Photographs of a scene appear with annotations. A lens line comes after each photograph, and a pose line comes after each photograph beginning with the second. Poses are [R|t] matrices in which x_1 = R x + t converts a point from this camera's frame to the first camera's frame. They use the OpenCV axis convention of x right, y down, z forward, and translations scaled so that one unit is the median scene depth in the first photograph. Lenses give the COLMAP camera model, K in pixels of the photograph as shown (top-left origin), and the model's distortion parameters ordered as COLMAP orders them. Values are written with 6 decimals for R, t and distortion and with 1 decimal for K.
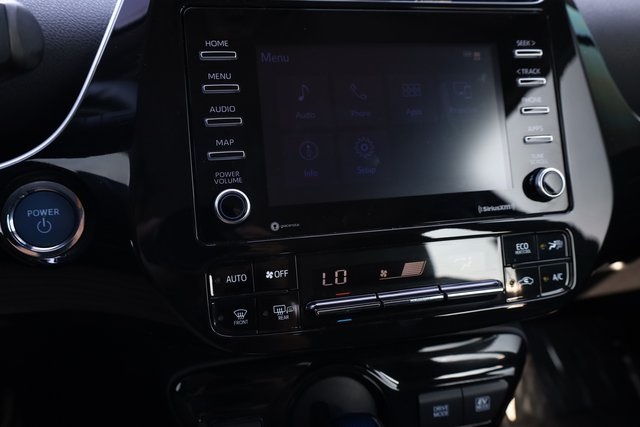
lens RADIAL K [[536.0, 0, 320.0], [0, 536.0, 213.5], [0, 0, 1]] dist [-0.009421, 0.002157]
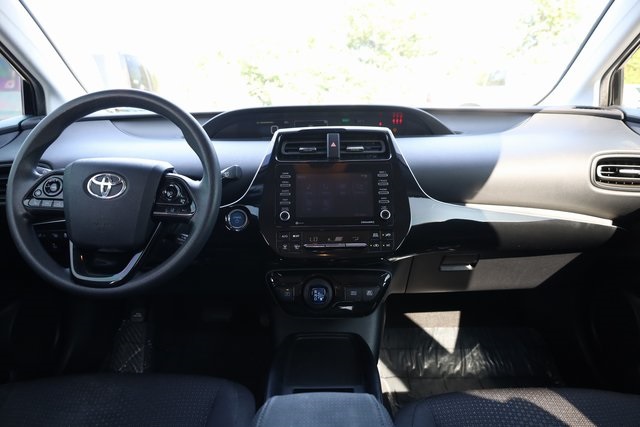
lens RADIAL K [[457.4, 0, 320.0], [0, 457.4, 213.5], [0, 0, 1]] dist [-0.012167, -0.002646]
pose [[0.970177, 0.010748, -0.242160, 0.715021], [-0.060352, 0.978267, -0.198372, 0.496952], [0.234765, 0.207071, 0.949741, -1.657672]]
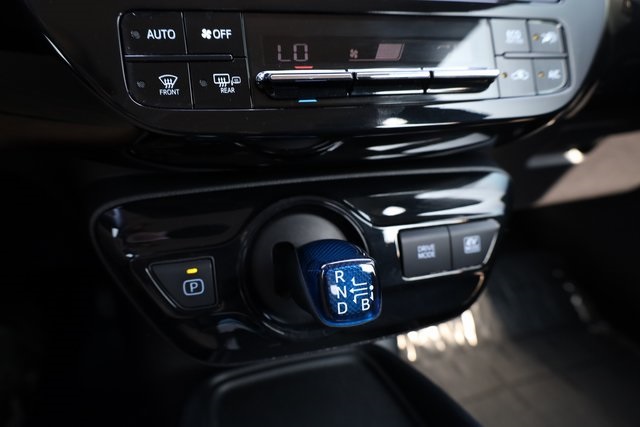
lens RADIAL K [[457.4, 0, 320.0], [0, 457.4, 213.5], [0, 0, 1]] dist [-0.012167, -0.002646]
pose [[0.996211, -0.044590, 0.074673, 0.005765], [0.046487, 0.998634, -0.023864, 0.349696], [-0.073507, 0.027245, 0.996922, 0.312127]]
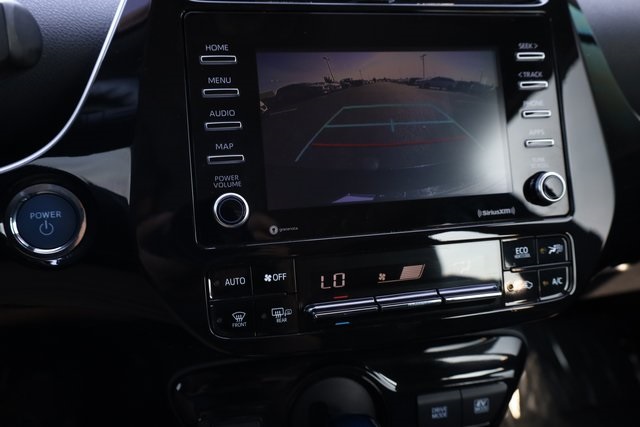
lens RADIAL K [[536.0, 0, 320.0], [0, 536.0, 213.5], [0, 0, 1]] dist [-0.009421, 0.002157]
pose [[0.999826, 0.006315, -0.017572, 0.018434], [-0.006082, 0.999893, 0.013284, -0.018726], [0.017654, -0.013175, 0.999757, -0.005082]]
